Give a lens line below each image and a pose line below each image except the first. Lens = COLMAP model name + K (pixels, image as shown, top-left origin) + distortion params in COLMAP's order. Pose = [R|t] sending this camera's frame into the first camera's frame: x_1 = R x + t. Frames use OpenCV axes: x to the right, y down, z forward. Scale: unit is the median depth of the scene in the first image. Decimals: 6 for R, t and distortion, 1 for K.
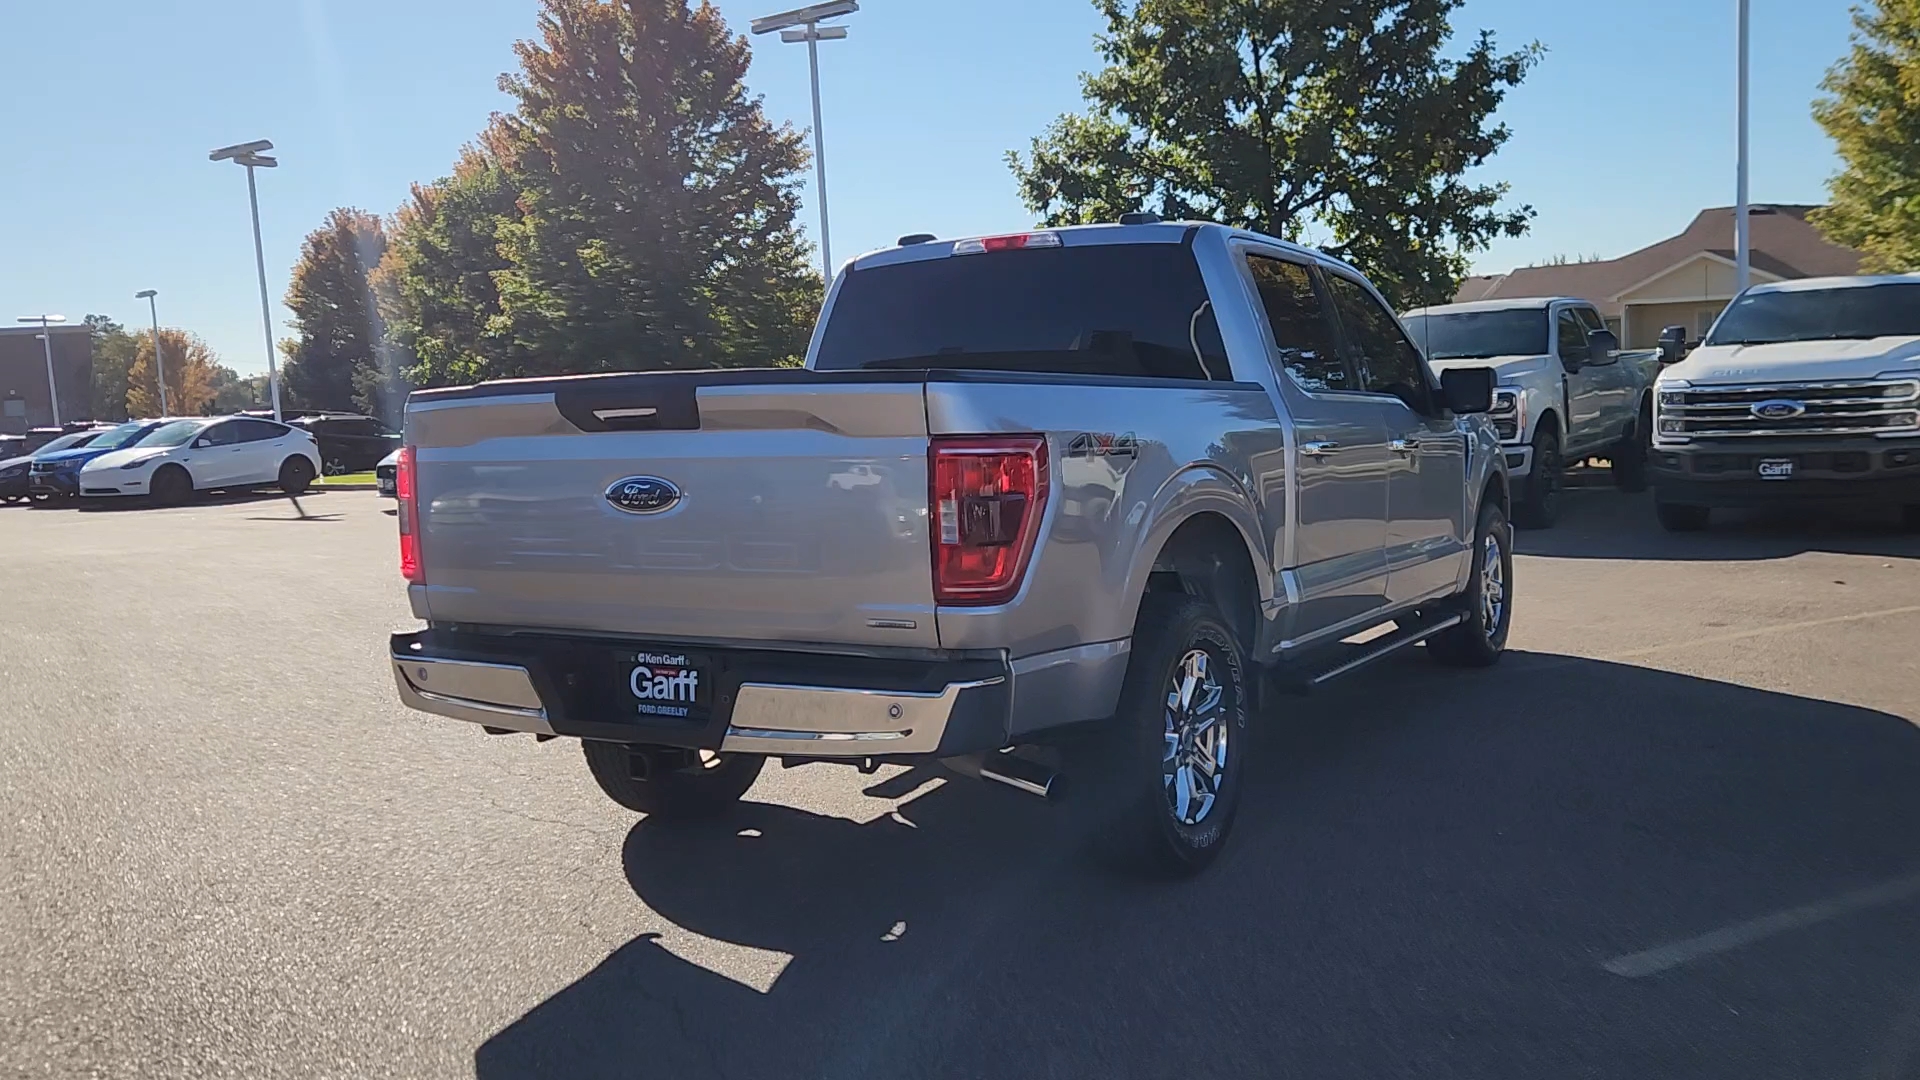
lens RADIAL K [[1615.0, 0, 950.0], [0, 1615.0, 543.3], [0, 0, 1]] dist [0.040260, -0.032770]
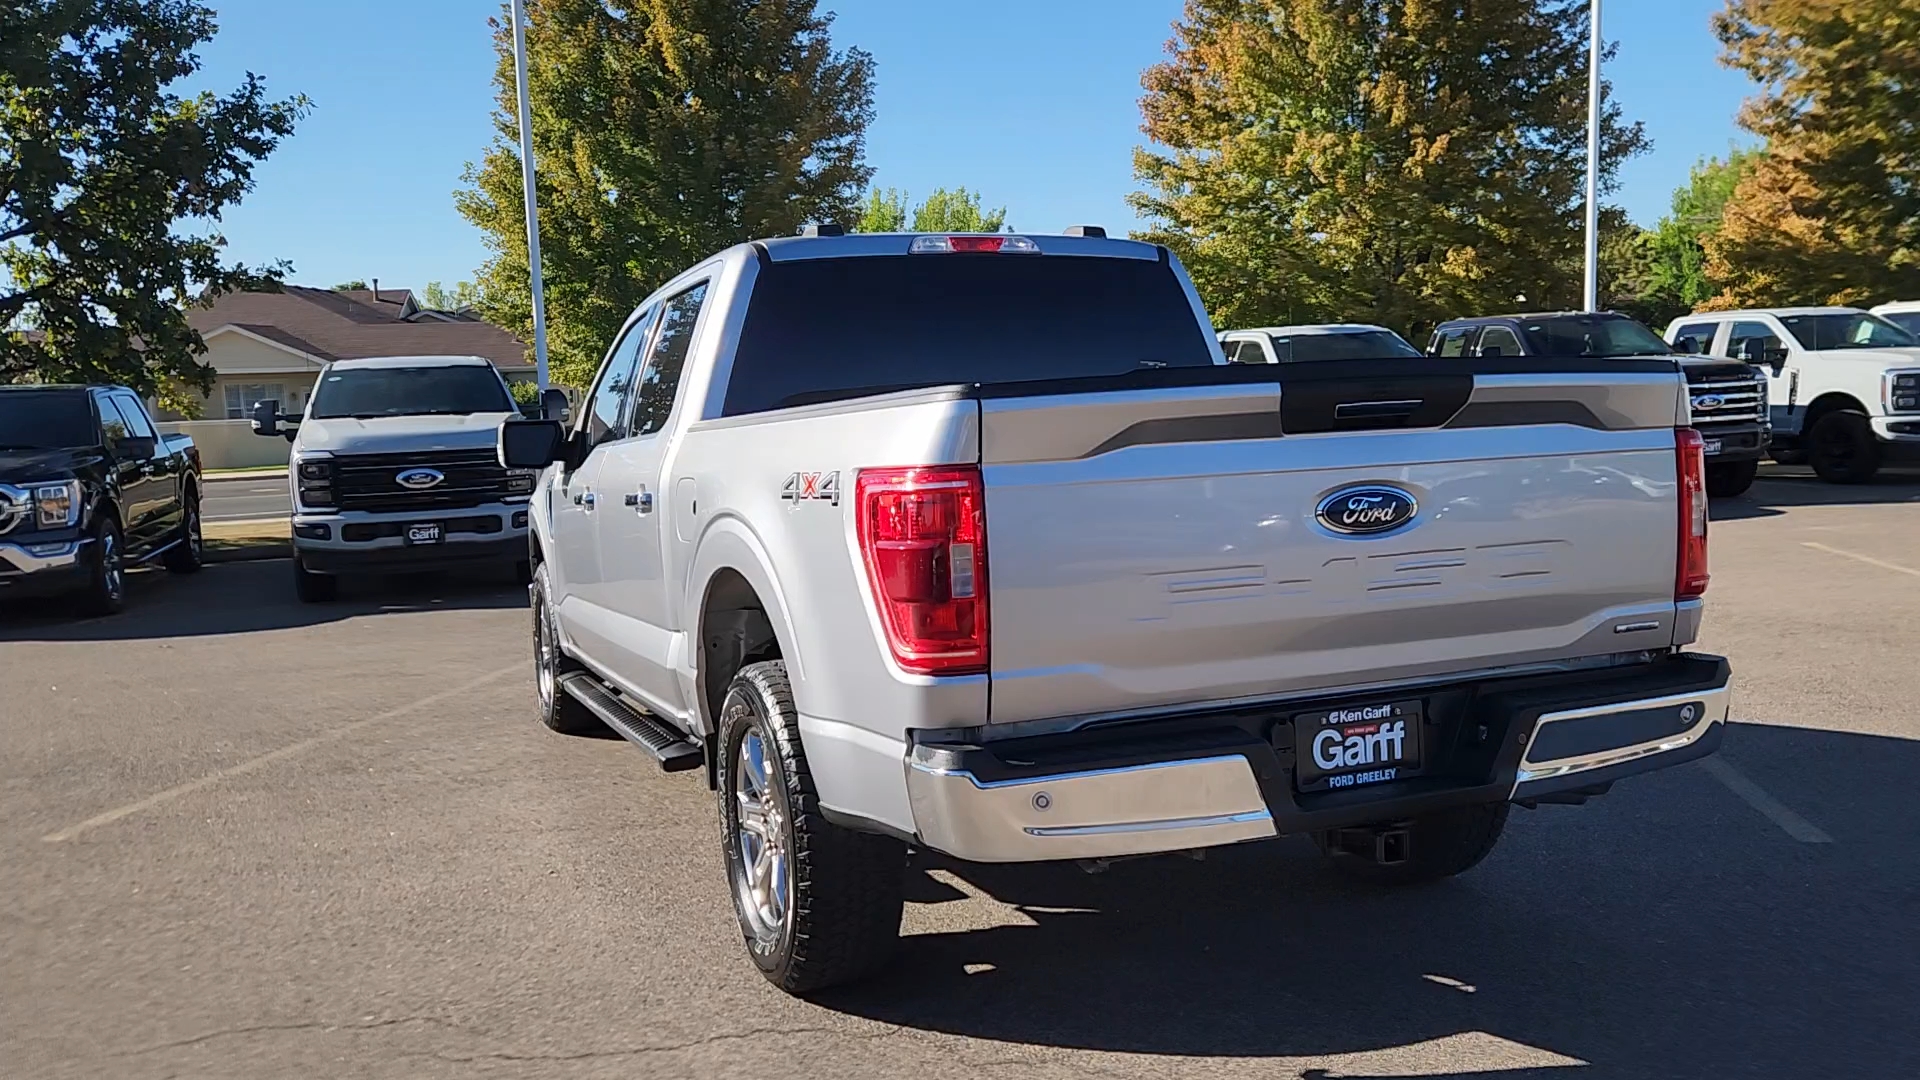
lens RADIAL K [[1615.0, 0, 953.0], [0, 1615.0, 546.8], [0, 0, 1]] dist [0.040260, -0.032770]
pose [[0.610615, -0.052390, 0.790193, -0.163556], [0.088279, 0.996093, -0.002176, -0.004815], [-0.786992, 0.071086, 0.612855, 0.115526]]
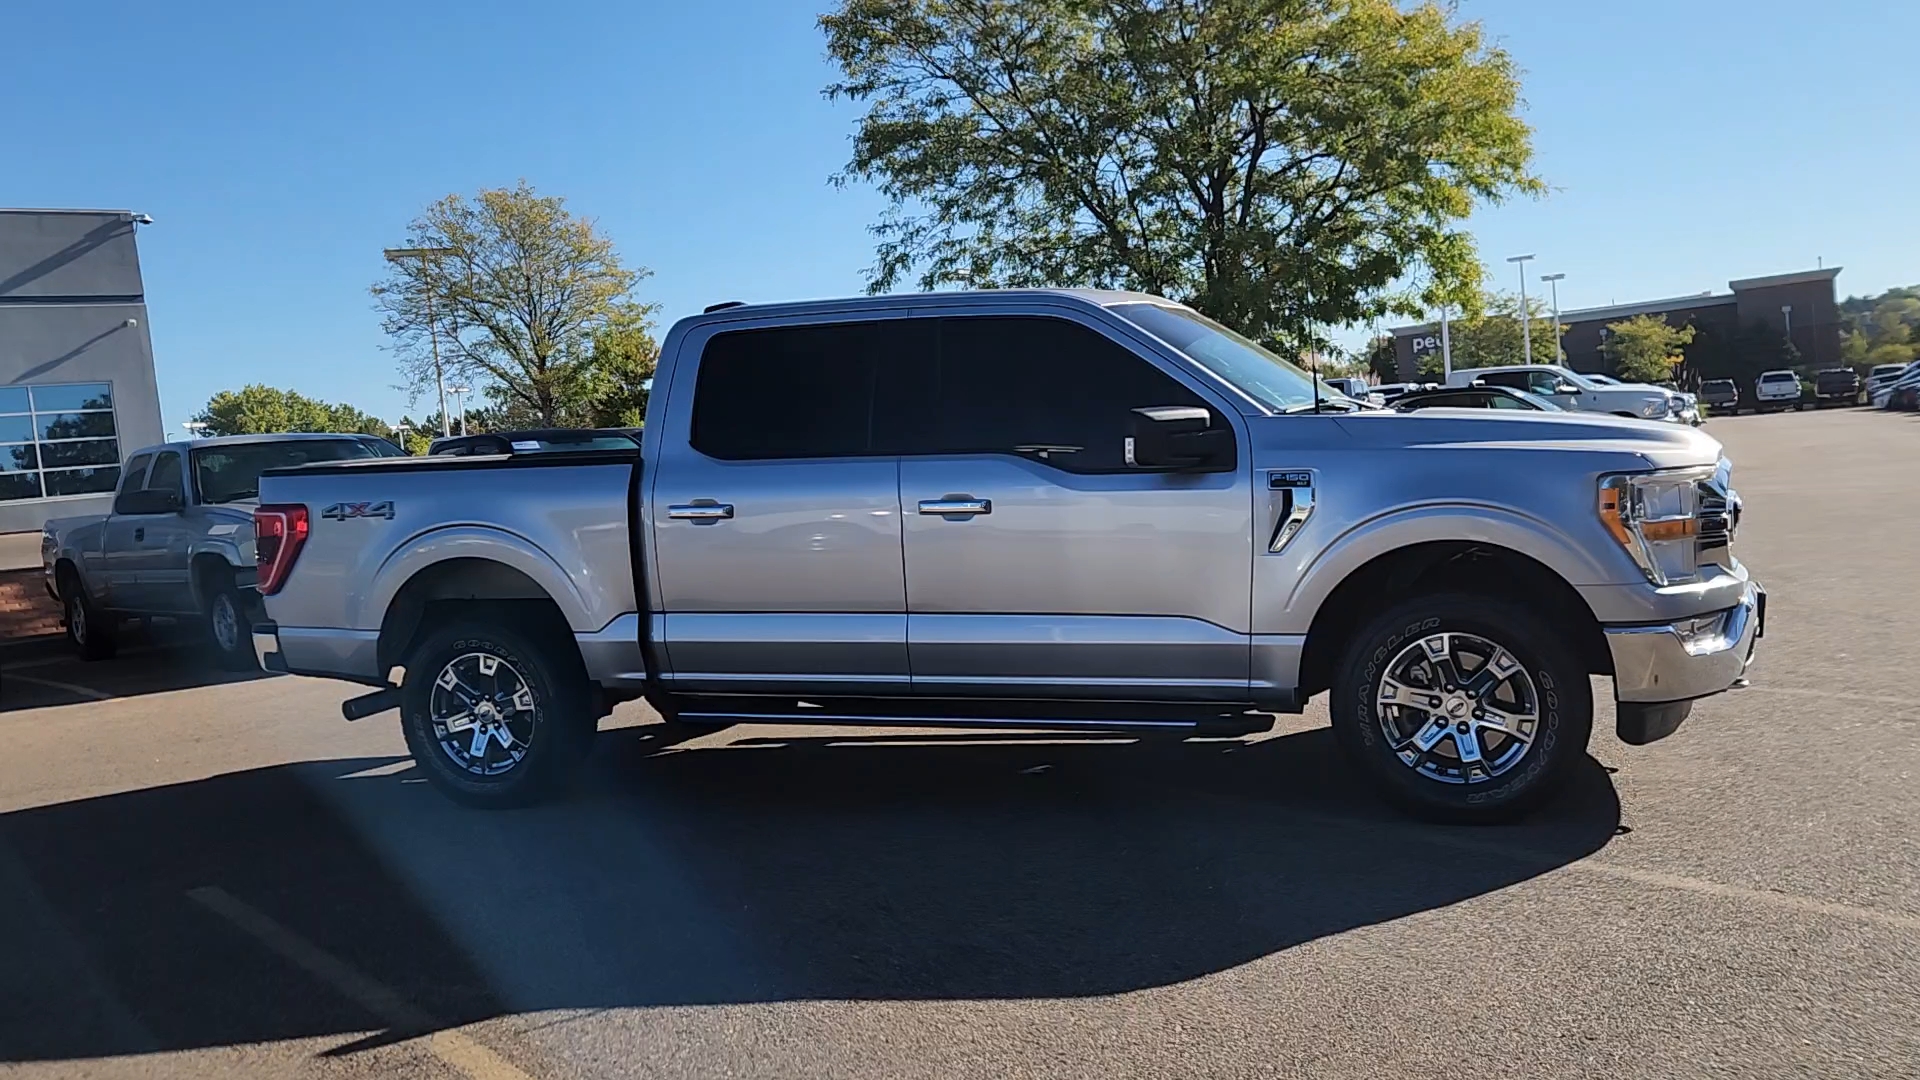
lens RADIAL K [[1615.0, 0, 954.0], [0, 1615.0, 548.0], [0, 0, 1]] dist [0.040260, -0.032770]
pose [[0.191789, 0.093353, -0.976986, 0.313531], [-0.023893, 0.995615, 0.090443, -0.032052], [0.981145, 0.005997, 0.193178, 0.220573]]
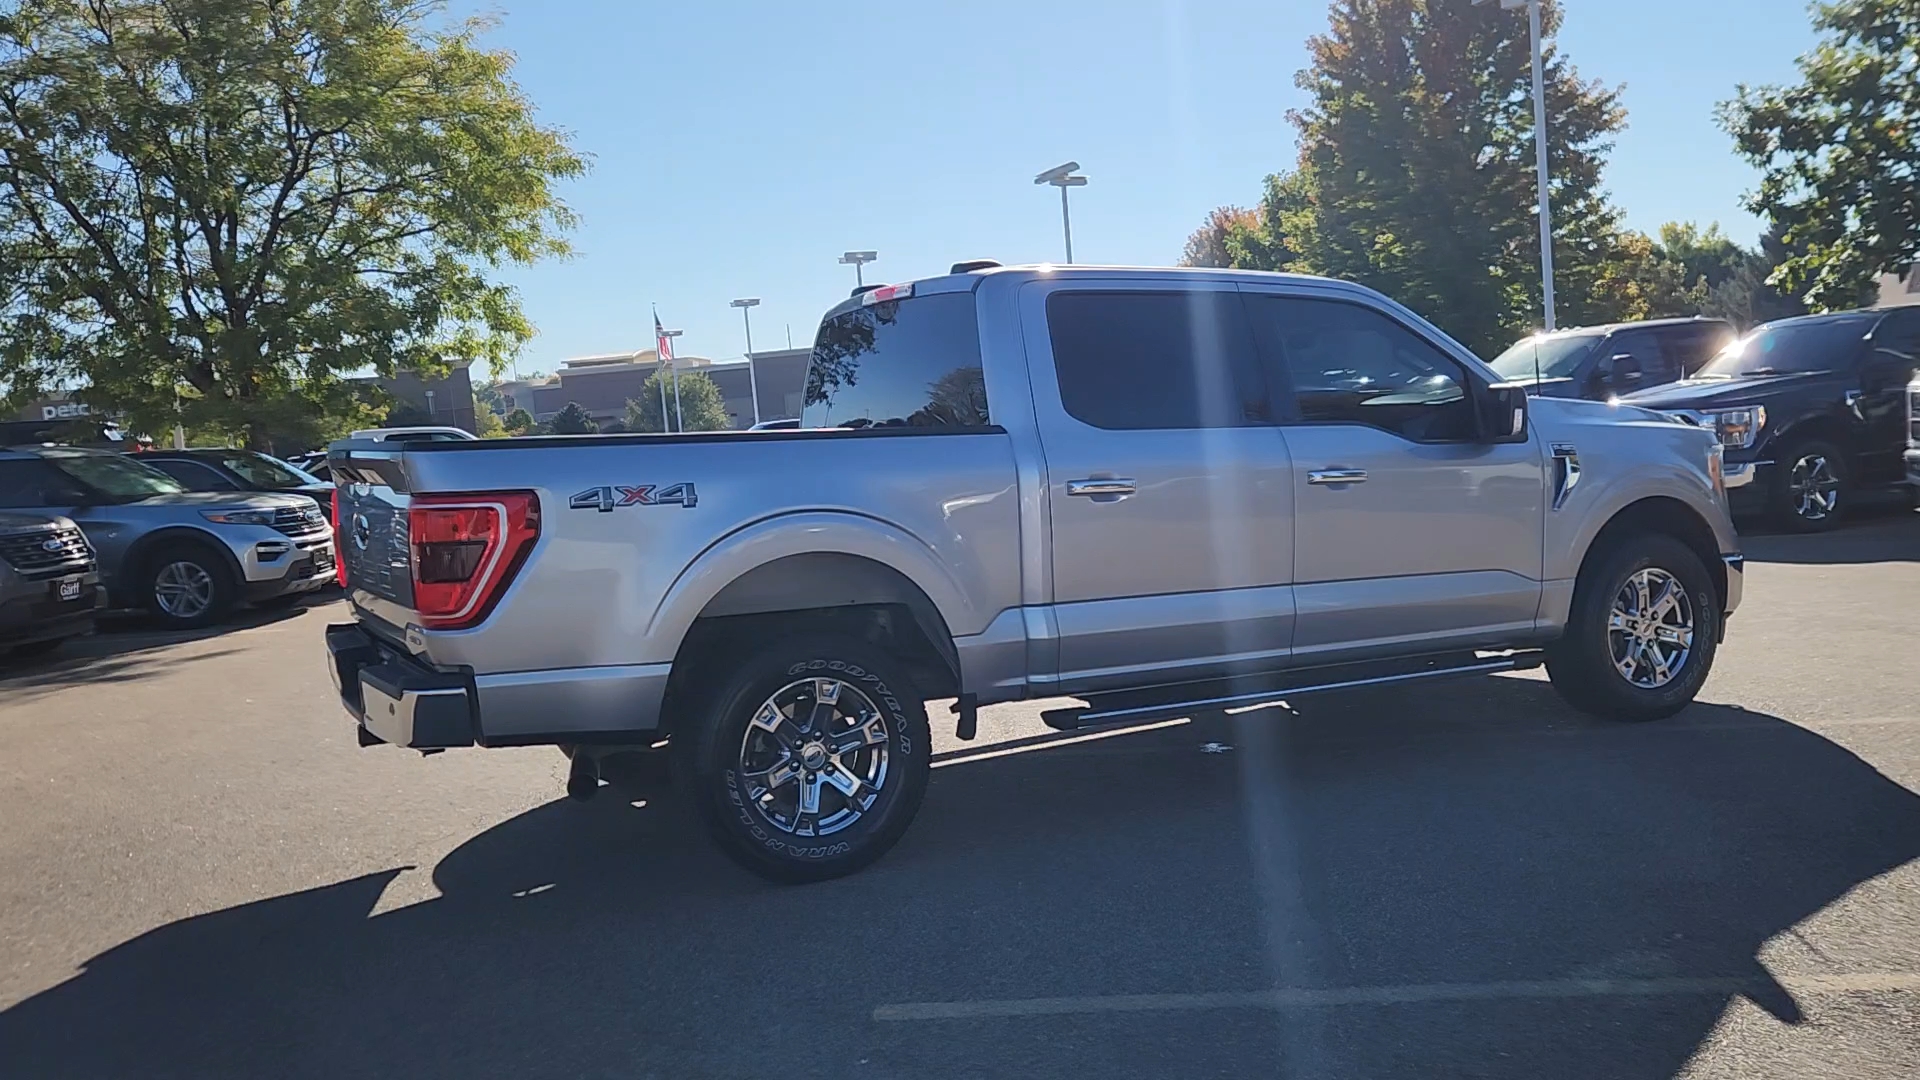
lens RADIAL K [[1615.0, 0, 951.8], [0, 1615.0, 542.0], [0, 0, 1]] dist [0.040260, -0.032770]
pose [[0.849146, 0.027158, -0.527459, 0.156631], [-0.020930, 0.999623, 0.017774, -0.009262], [0.527743, -0.004053, 0.849394, 0.022803]]
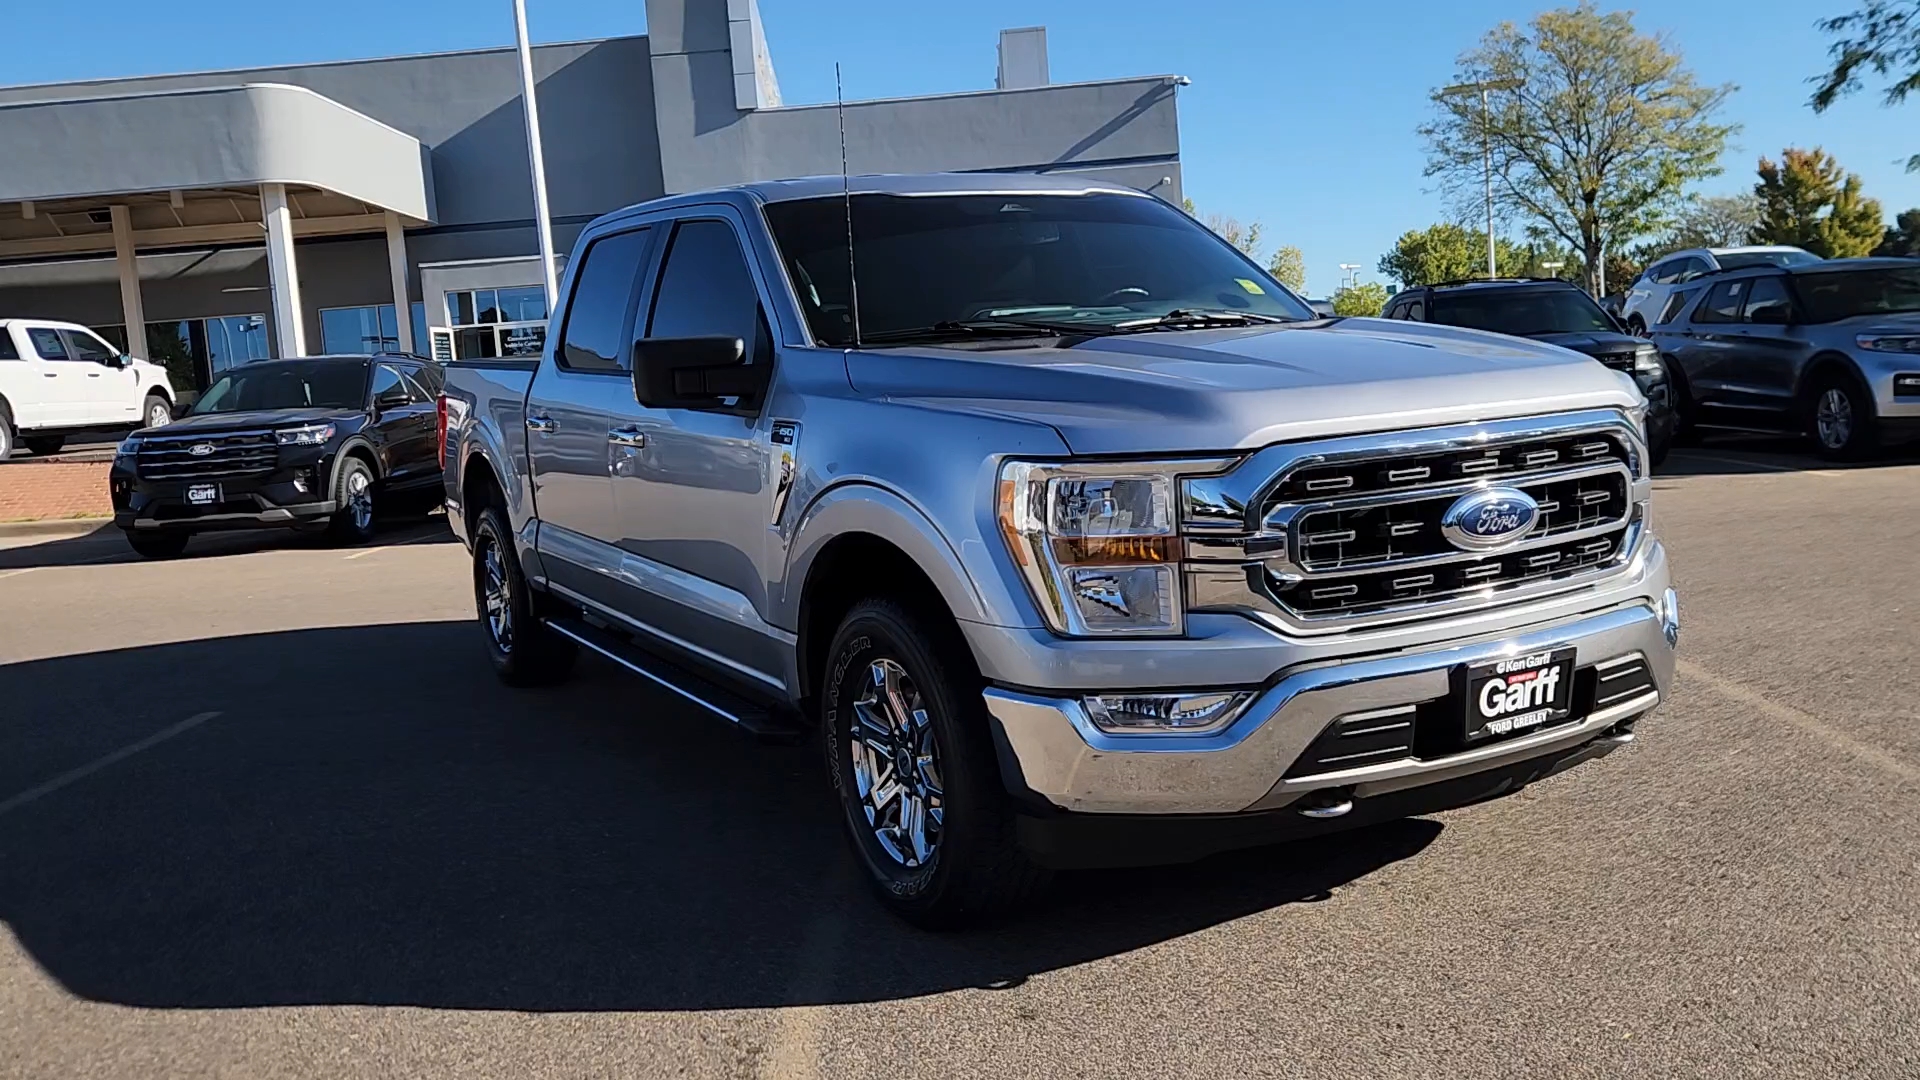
lens RADIAL K [[1615.0, 0, 956.3], [0, 1615.0, 551.9], [0, 0, 1]] dist [0.040260, -0.032770]
pose [[-0.494231, 0.174884, -0.851558, 0.242203], [0.002609, 0.979850, 0.199717, -0.044686], [0.869327, 0.096484, -0.484728, 0.413932]]
